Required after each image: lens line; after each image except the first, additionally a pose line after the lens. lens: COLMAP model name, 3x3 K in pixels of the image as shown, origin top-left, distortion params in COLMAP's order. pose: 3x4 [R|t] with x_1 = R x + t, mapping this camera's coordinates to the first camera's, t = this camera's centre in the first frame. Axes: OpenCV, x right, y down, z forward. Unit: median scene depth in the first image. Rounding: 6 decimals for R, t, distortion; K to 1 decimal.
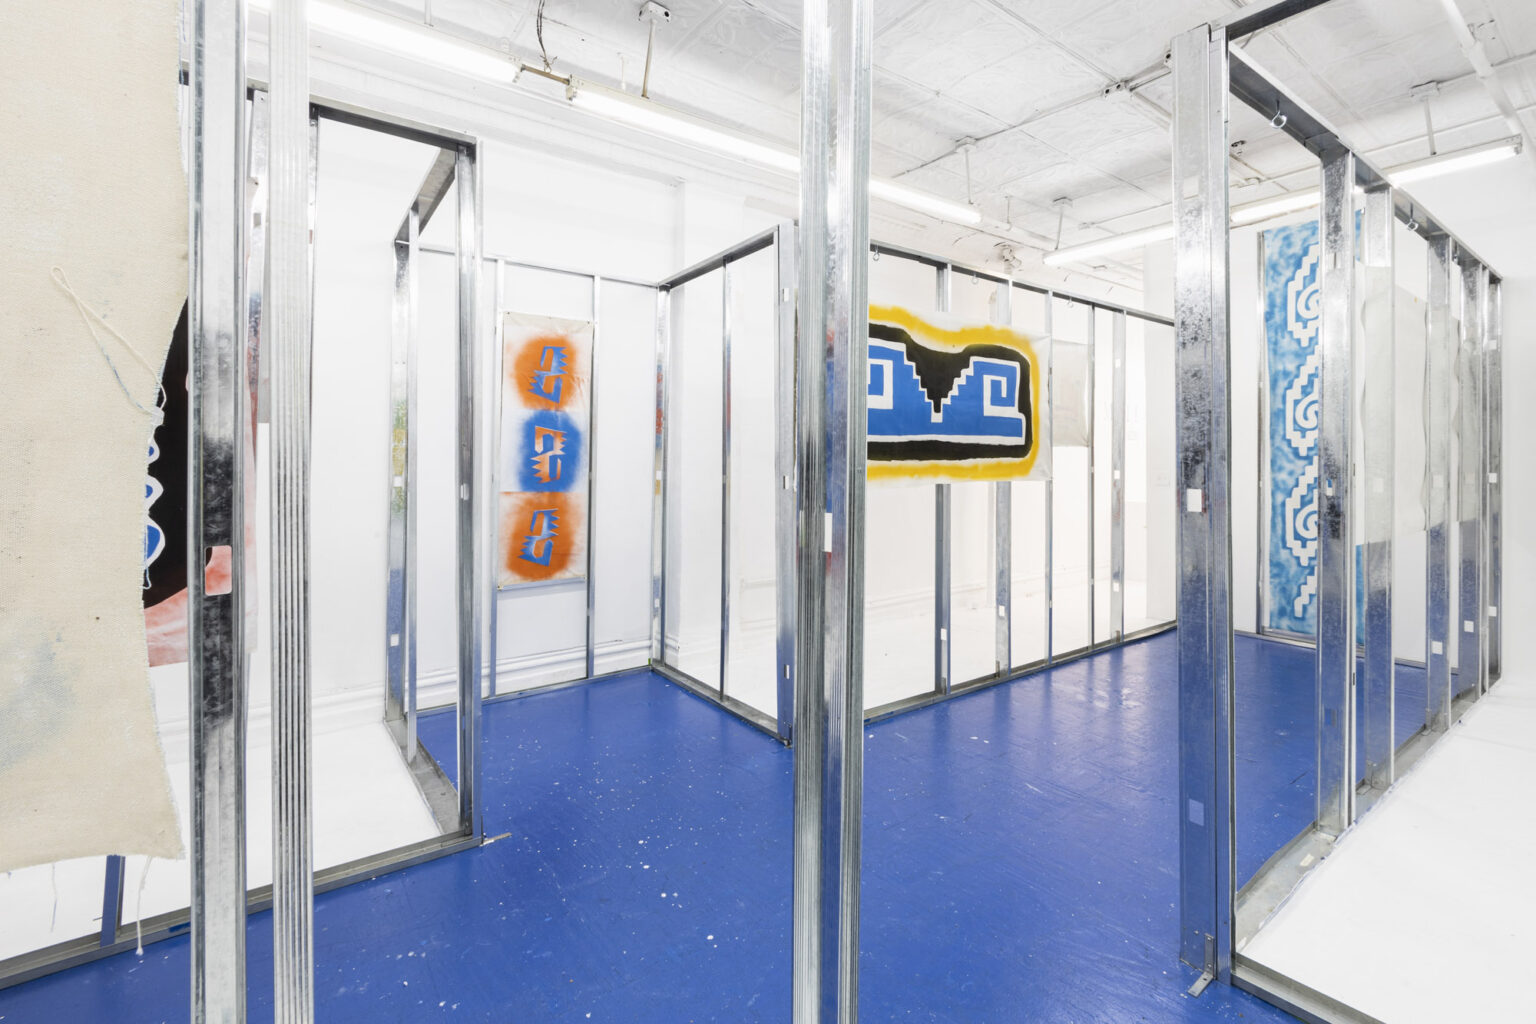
lens RADIAL K [[699.1, 0, 796.5], [0, 699.1, 503.9], [0, 0, 1]] dist [-0.005719, 0.001115]
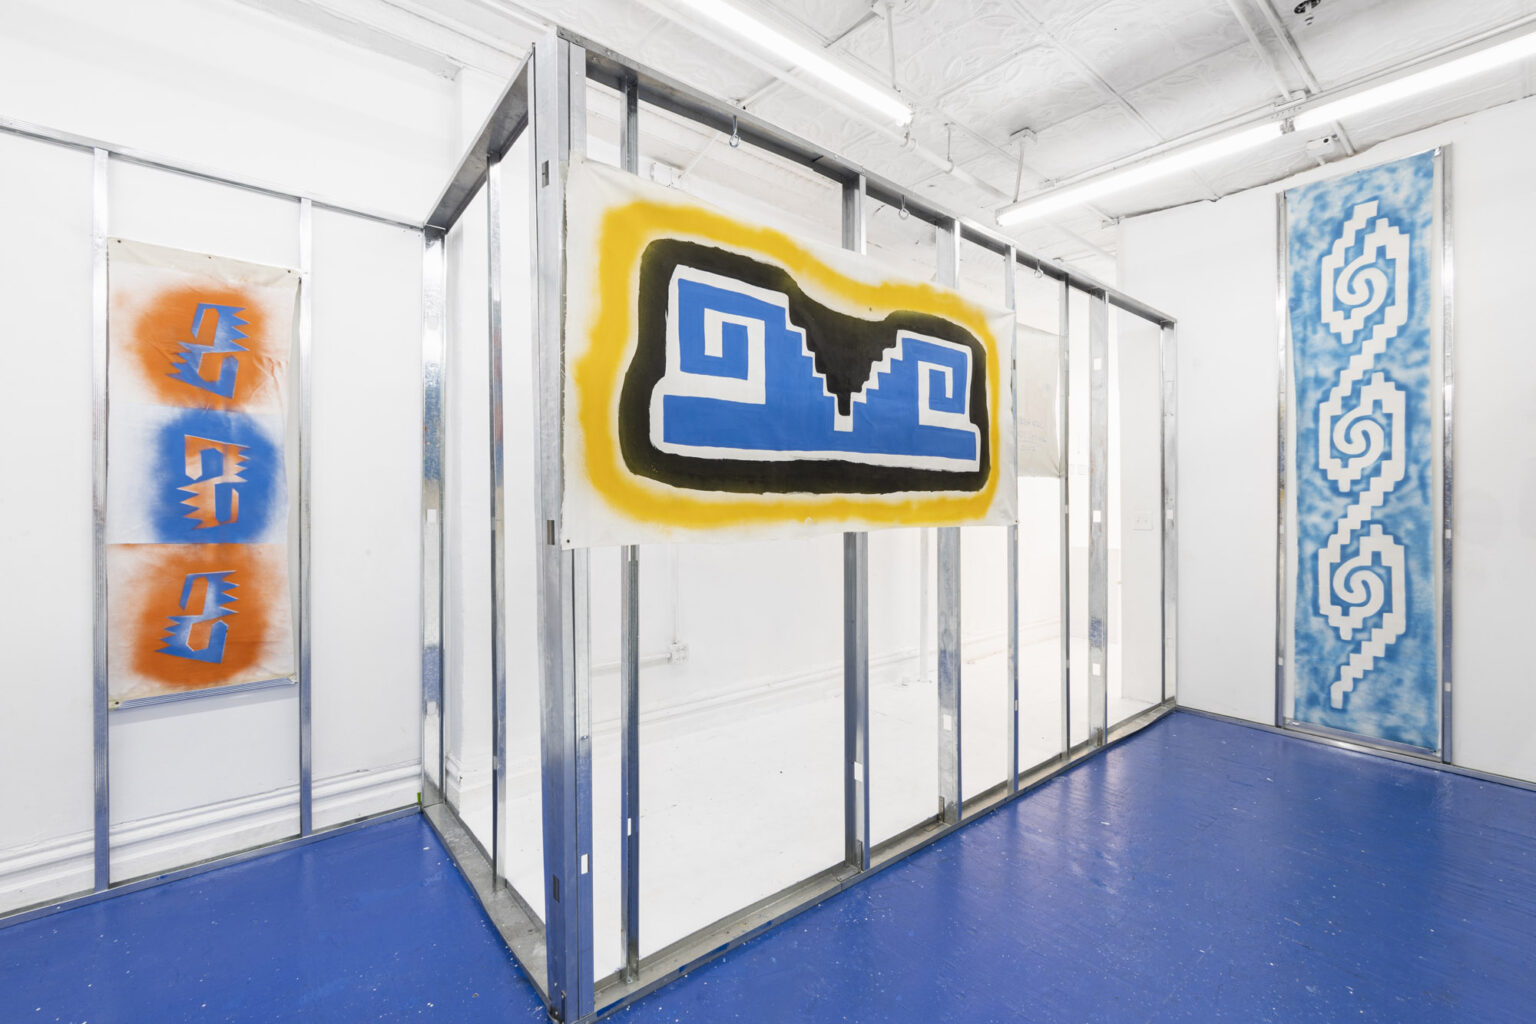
lens RADIAL K [[663.7, 0, 760.3], [0, 663.7, 516.2], [0, 0, 1]] dist [-0.005341, 0.000206]
pose [[0.999235, 0.002716, 0.039012, 0.093881], [-0.001307, 0.999347, -0.036112, -0.019437], [-0.039085, 0.036033, 0.998586, 0.379470]]
